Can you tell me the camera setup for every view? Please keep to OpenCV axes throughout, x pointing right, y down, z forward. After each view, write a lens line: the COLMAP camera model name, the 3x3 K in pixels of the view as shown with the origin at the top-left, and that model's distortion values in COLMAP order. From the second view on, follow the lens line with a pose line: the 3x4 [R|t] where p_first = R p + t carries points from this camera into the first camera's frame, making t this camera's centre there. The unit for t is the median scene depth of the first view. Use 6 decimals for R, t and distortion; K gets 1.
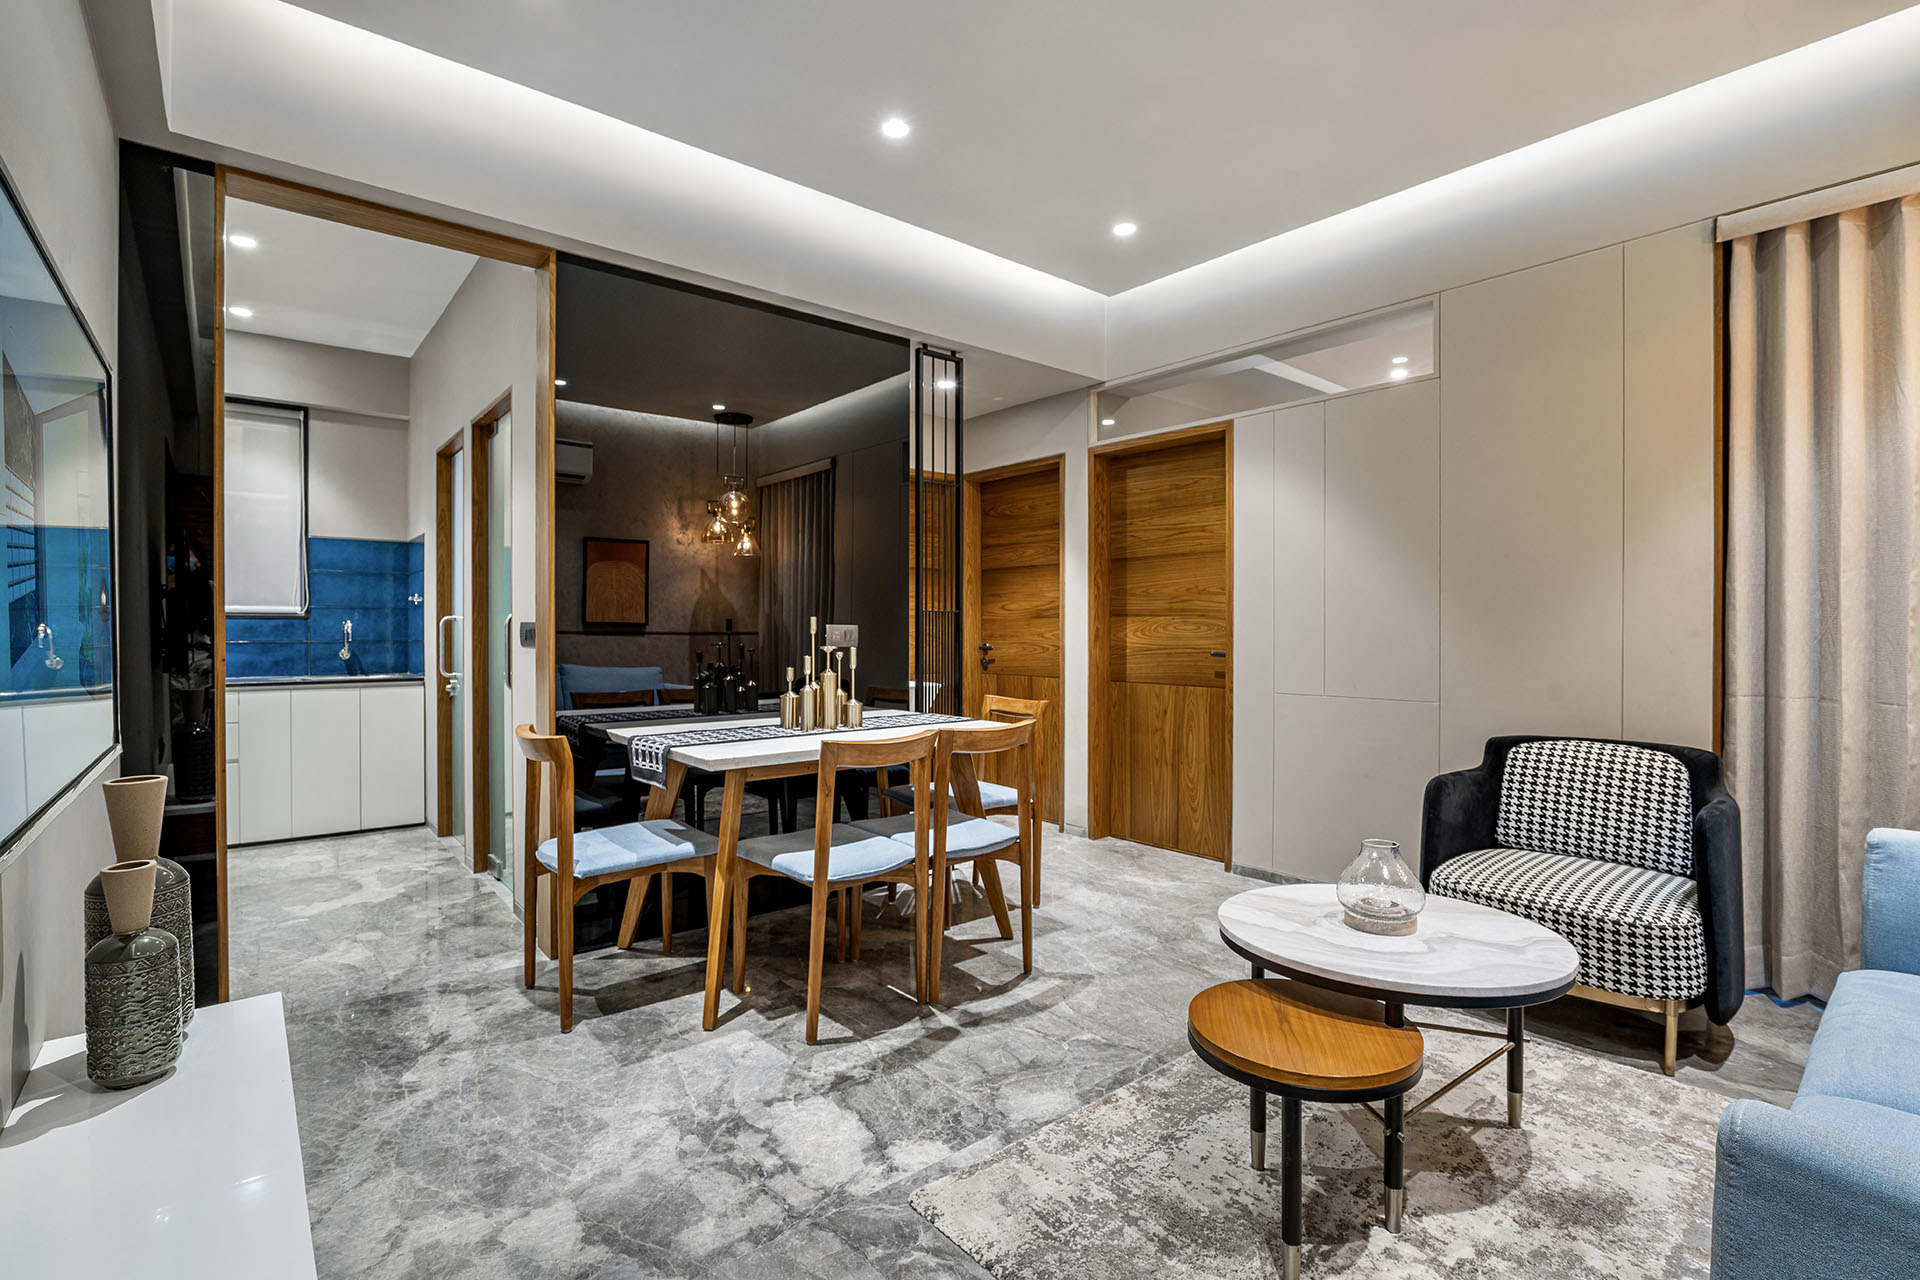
lens RADIAL K [[854.6, 0, 884.5], [0, 854.6, 631.5], [0, 0, 1]] dist [-0.027620, 0.006517]
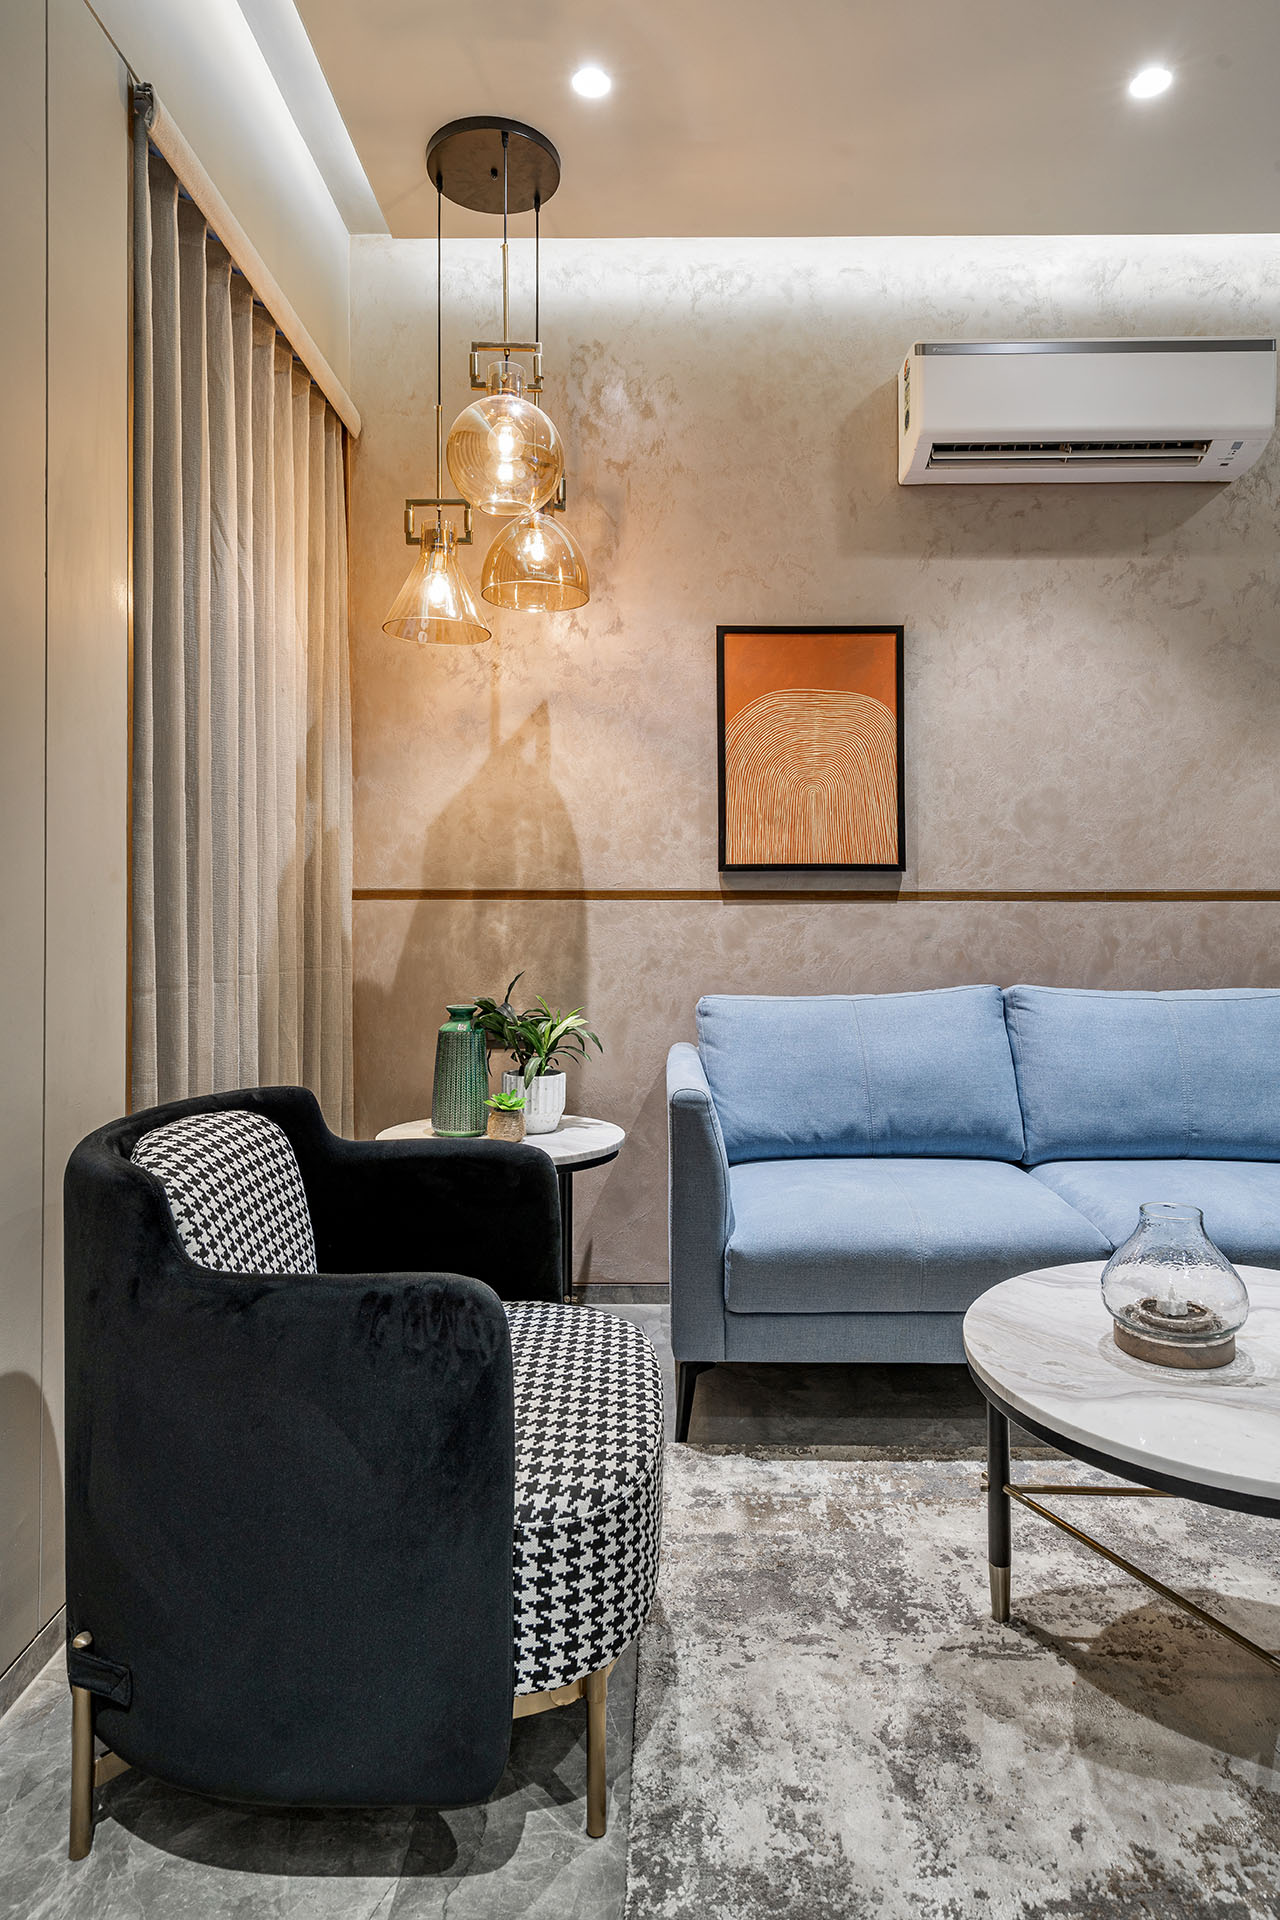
lens RADIAL K [[1116.9, 0, 627.4], [0, 1116.9, 906.7], [0, 0, 1]] dist [0.013842, 0.000380]
pose [[-0.807255, 0.006411, 0.590167, 0.400109], [0.005852, 0.999979, -0.002858, 0.030239], [-0.590173, 0.001146, -0.807276, 1.623562]]
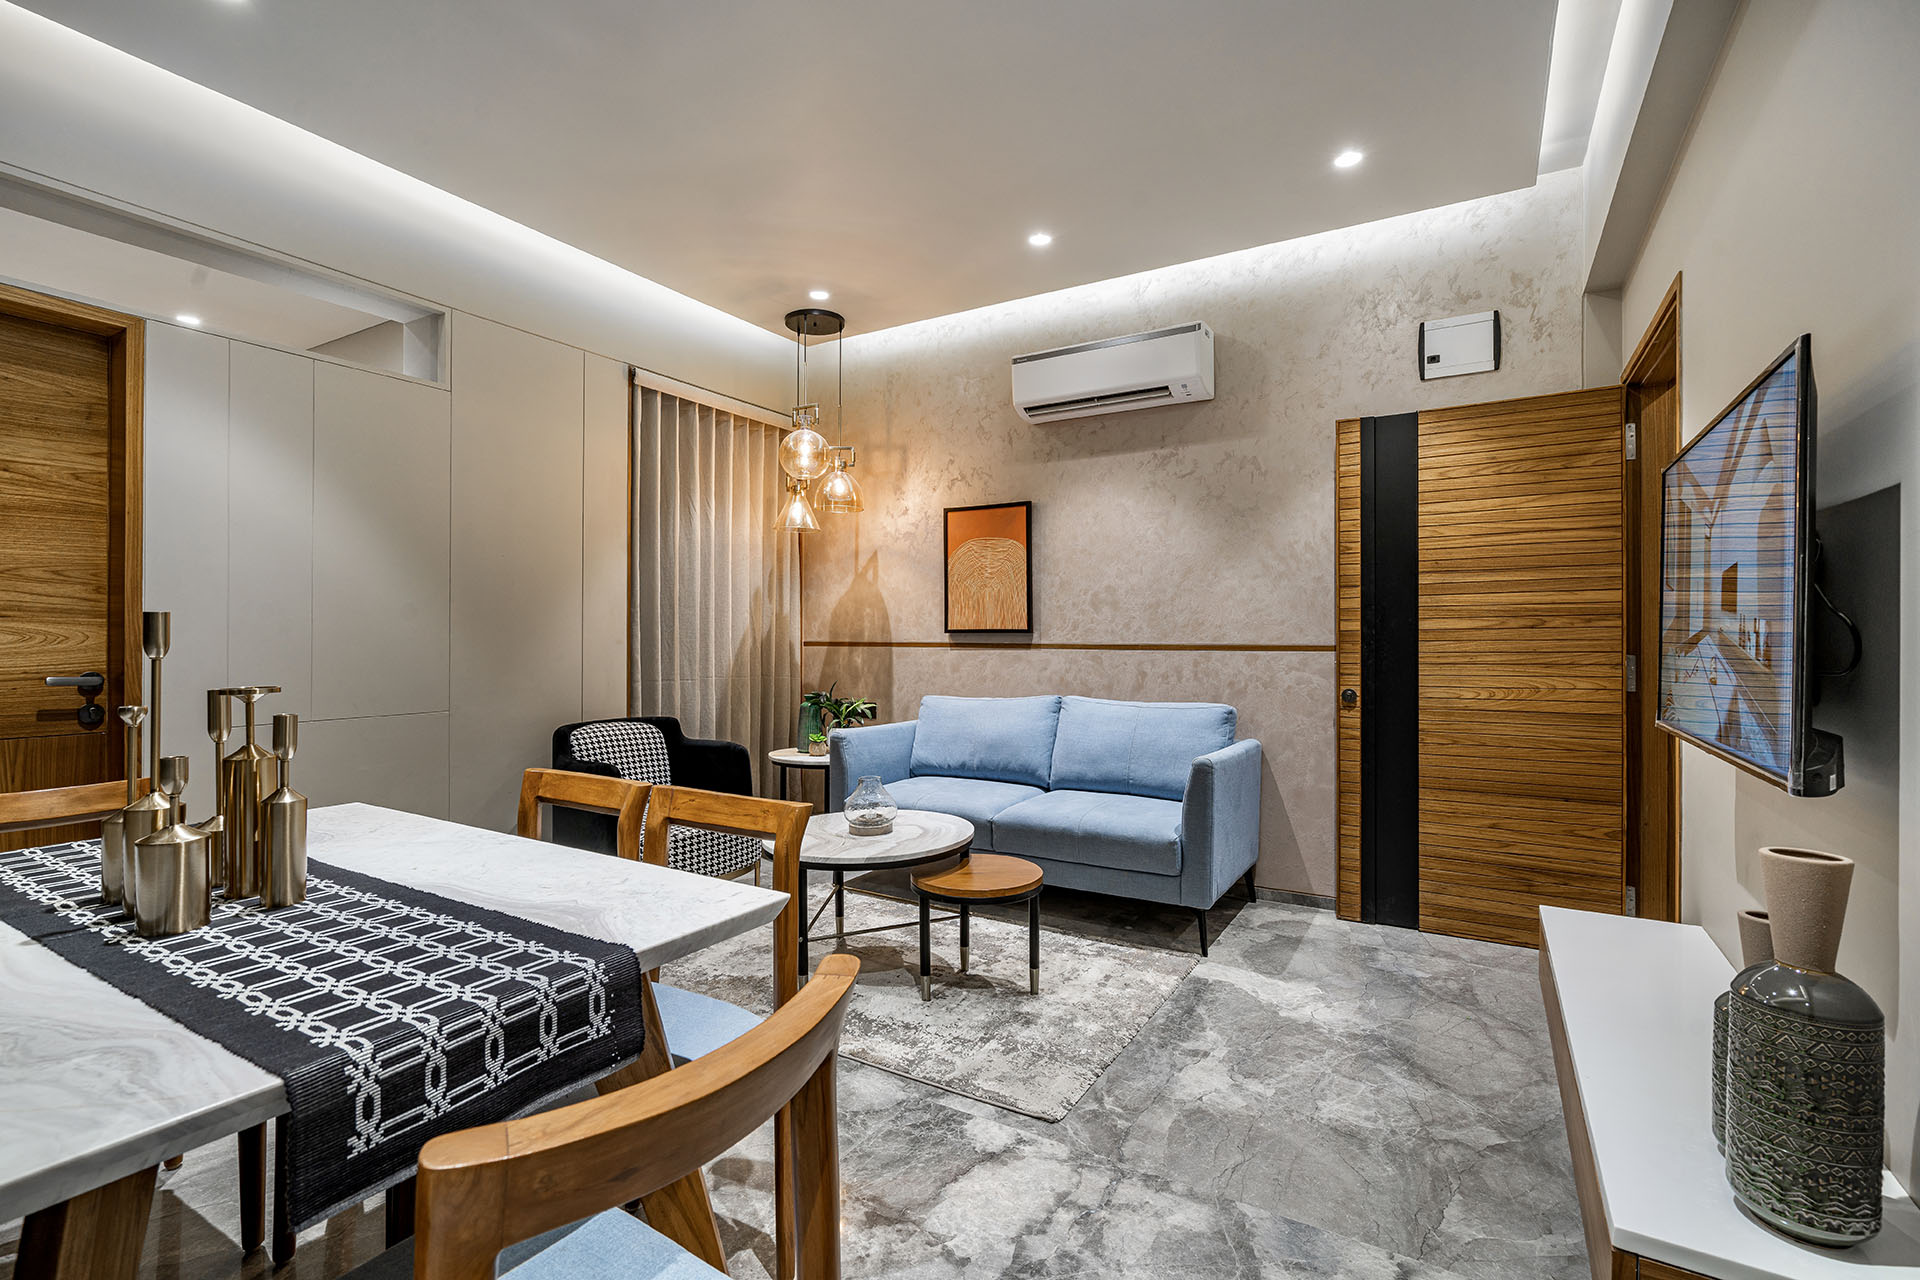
lens RADIAL K [[894.5, 0, 960.0], [0, 894.5, 640.0], [0, 0, 1]] dist [-0.001553, -0.000090]
pose [[-0.385027, -0.001191, 0.922904, -0.845879], [0.003308, 0.999991, 0.002670, -0.004183], [-0.922899, 0.004081, -0.385020, 1.262446]]
